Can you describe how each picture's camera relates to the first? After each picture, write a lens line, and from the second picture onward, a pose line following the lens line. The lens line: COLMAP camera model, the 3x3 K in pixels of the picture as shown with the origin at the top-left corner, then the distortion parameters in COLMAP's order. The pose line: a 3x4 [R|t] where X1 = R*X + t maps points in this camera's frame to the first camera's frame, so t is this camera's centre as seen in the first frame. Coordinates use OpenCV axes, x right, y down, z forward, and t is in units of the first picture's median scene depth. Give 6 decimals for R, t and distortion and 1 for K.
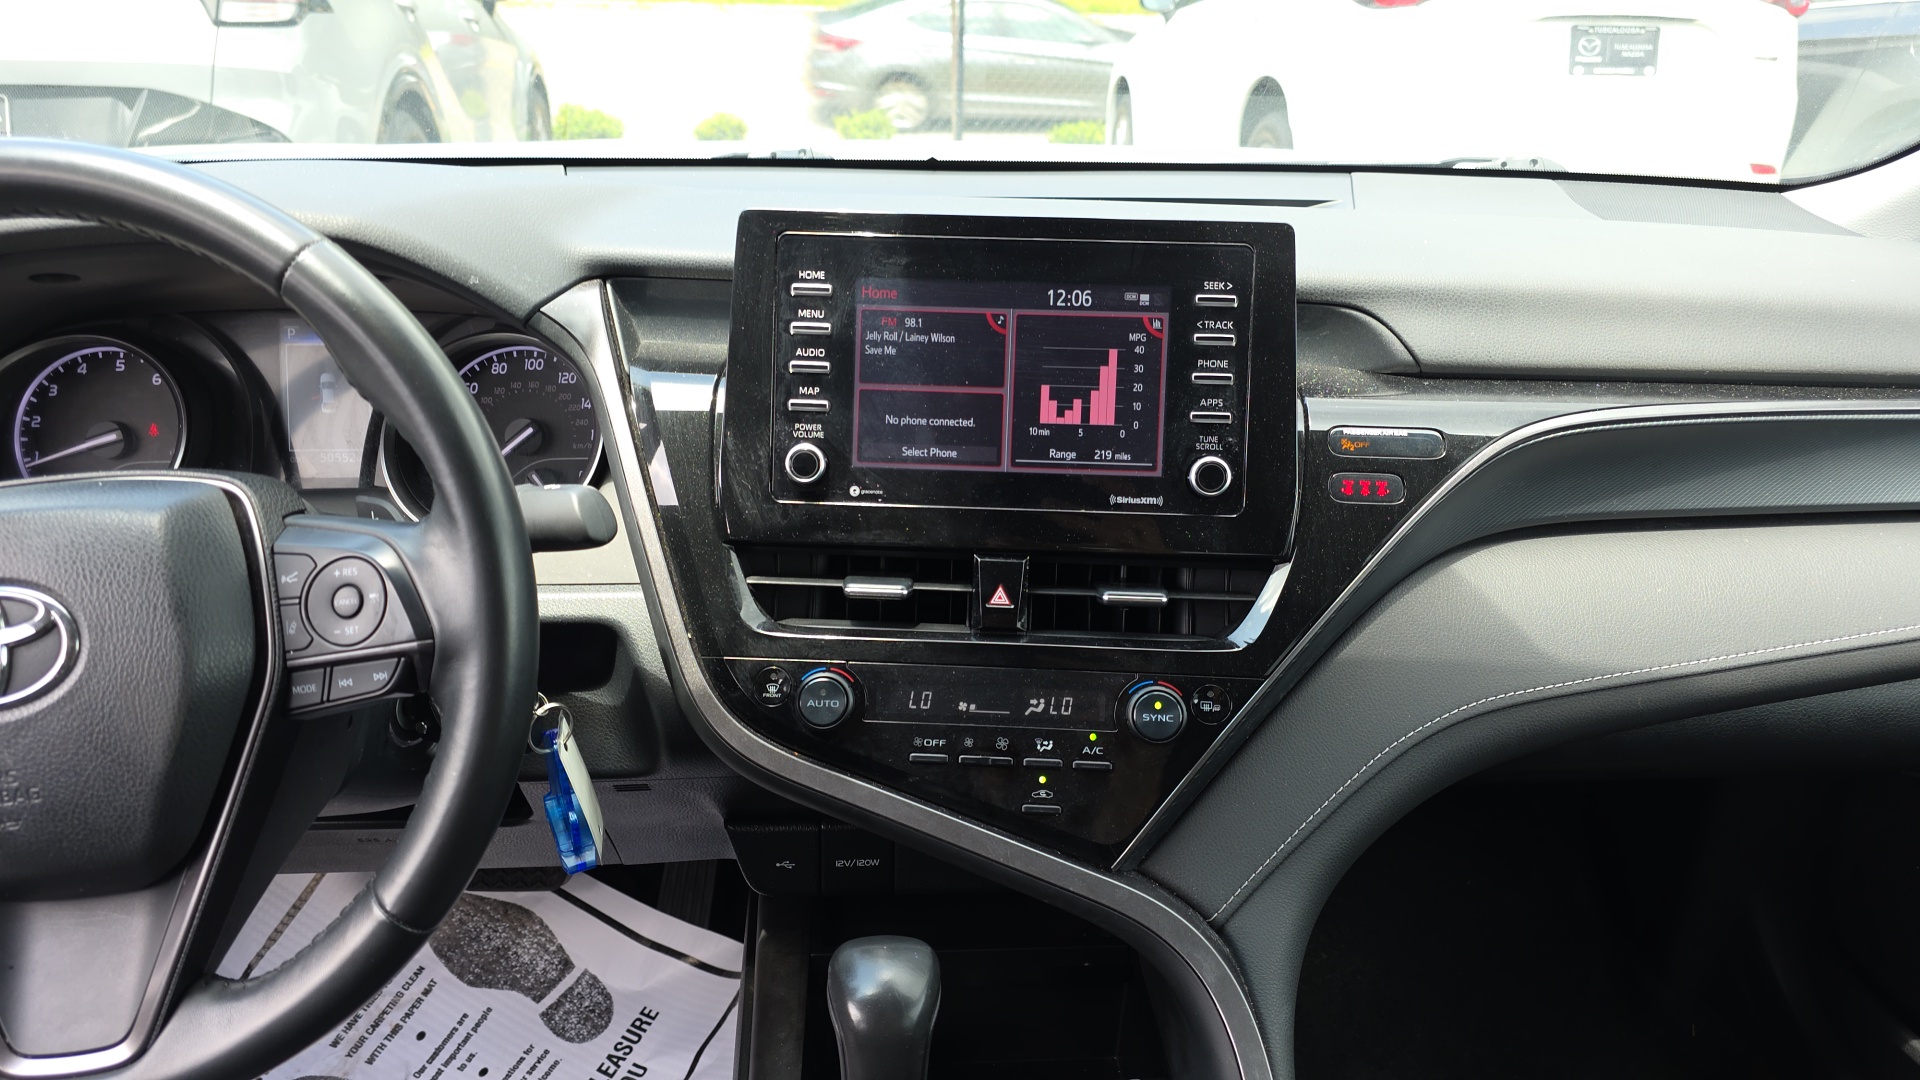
lens RADIAL K [[1305.0, 0, 964.7], [0, 1305.0, 544.1], [0, 0, 1]] dist [0.061141, -0.064891]
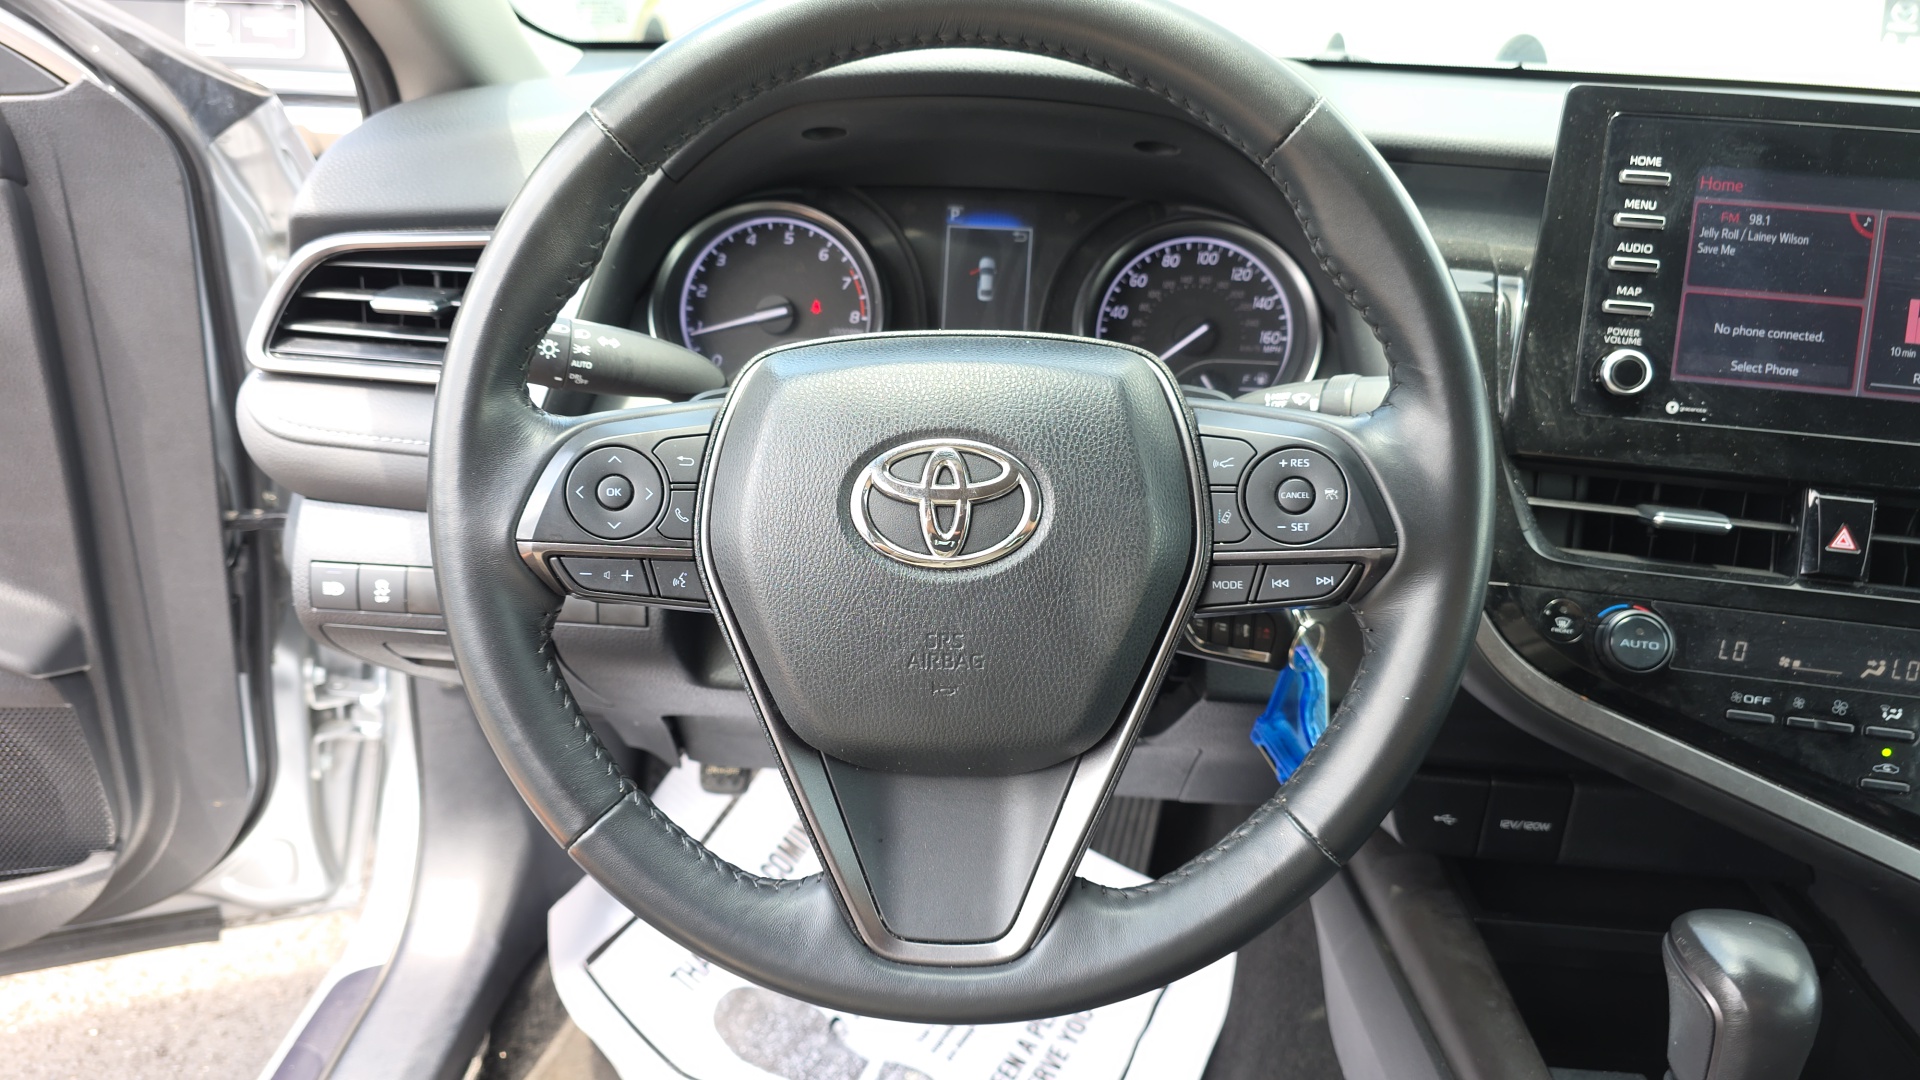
lens RADIAL K [[1305.0, 0, 934.9], [0, 1305.0, 514.5], [0, 0, 1]] dist [0.061141, -0.064891]
pose [[0.991923, 0.072437, -0.104119, -0.480381], [-0.071731, 0.997369, 0.010514, 0.057673], [0.104607, -0.002960, 0.994509, 0.059826]]
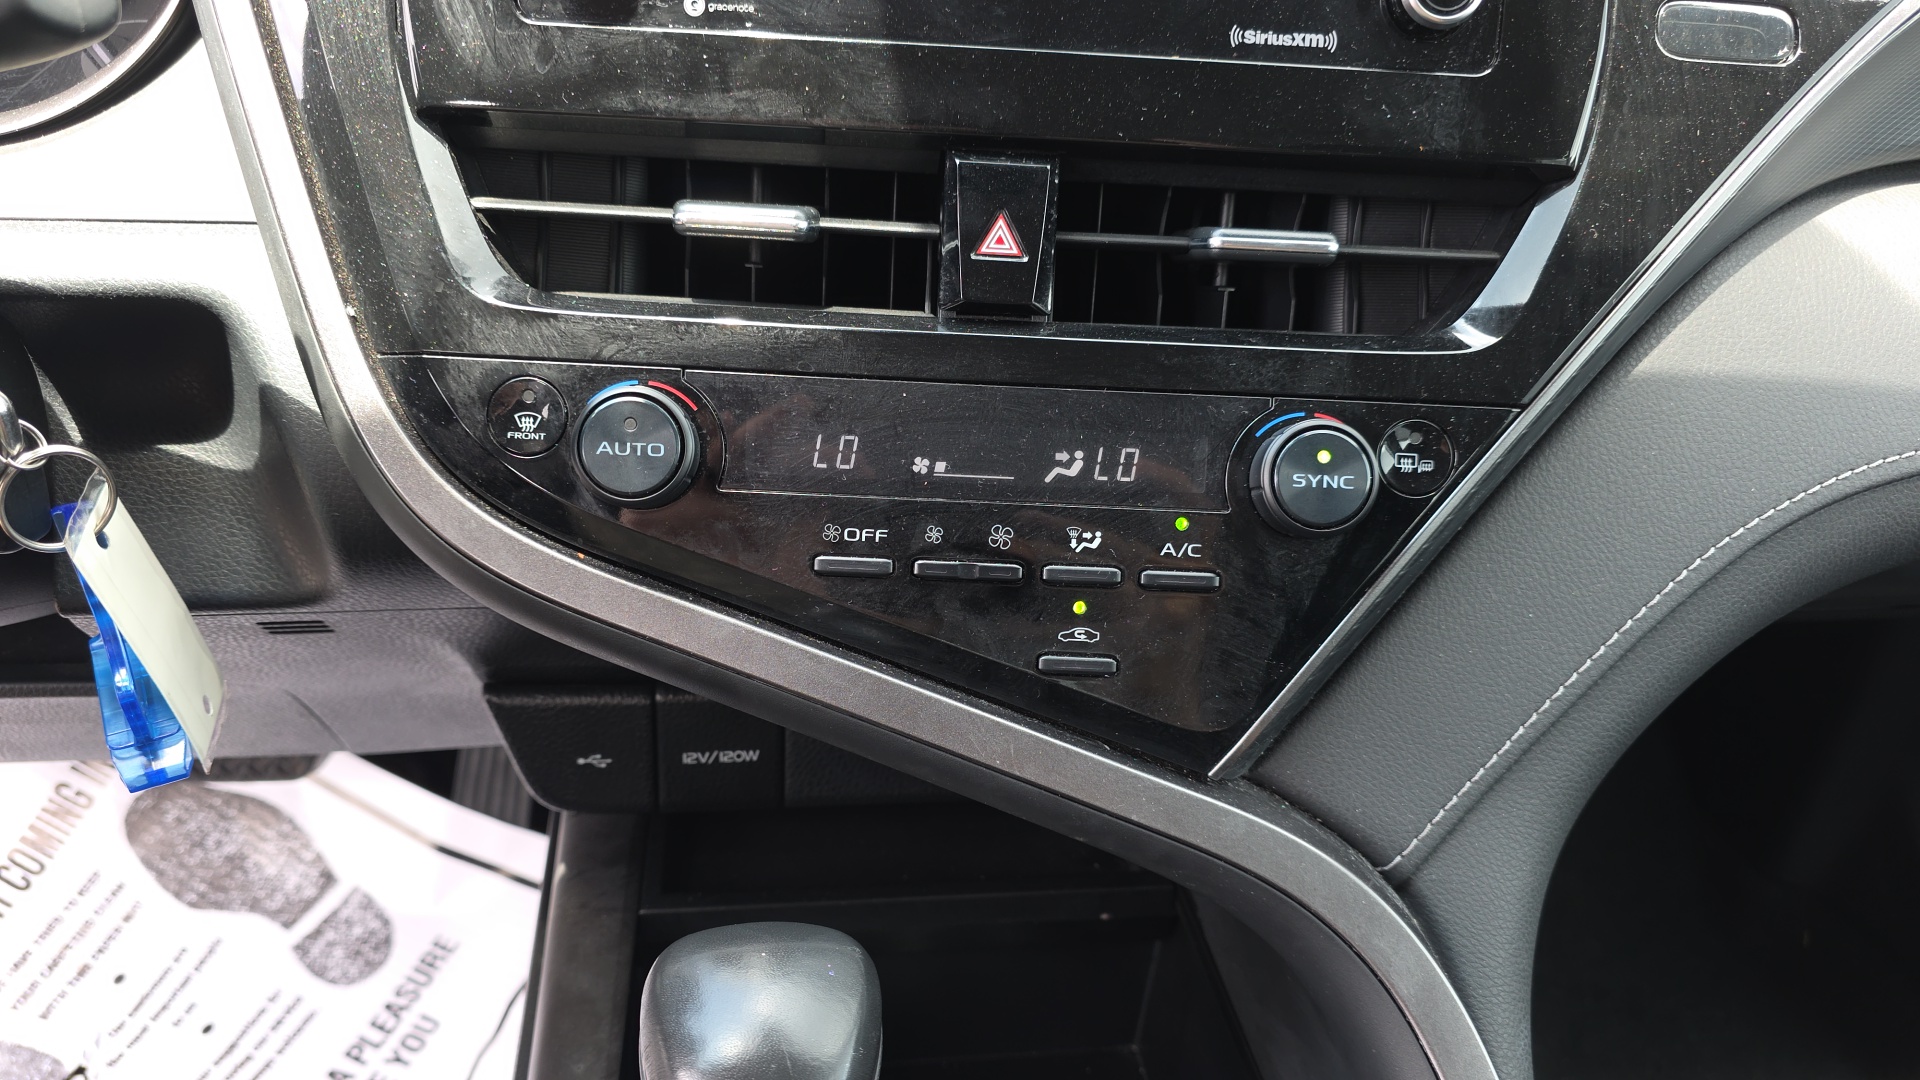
lens RADIAL K [[1305.0, 0, 956.3], [0, 1305.0, 538.9], [0, 0, 1]] dist [0.061141, -0.064891]
pose [[0.997311, 0.002569, 0.073242, -0.024545], [-0.010216, 0.994500, 0.104235, 0.100486], [-0.072571, -0.104703, 0.991852, 0.500132]]
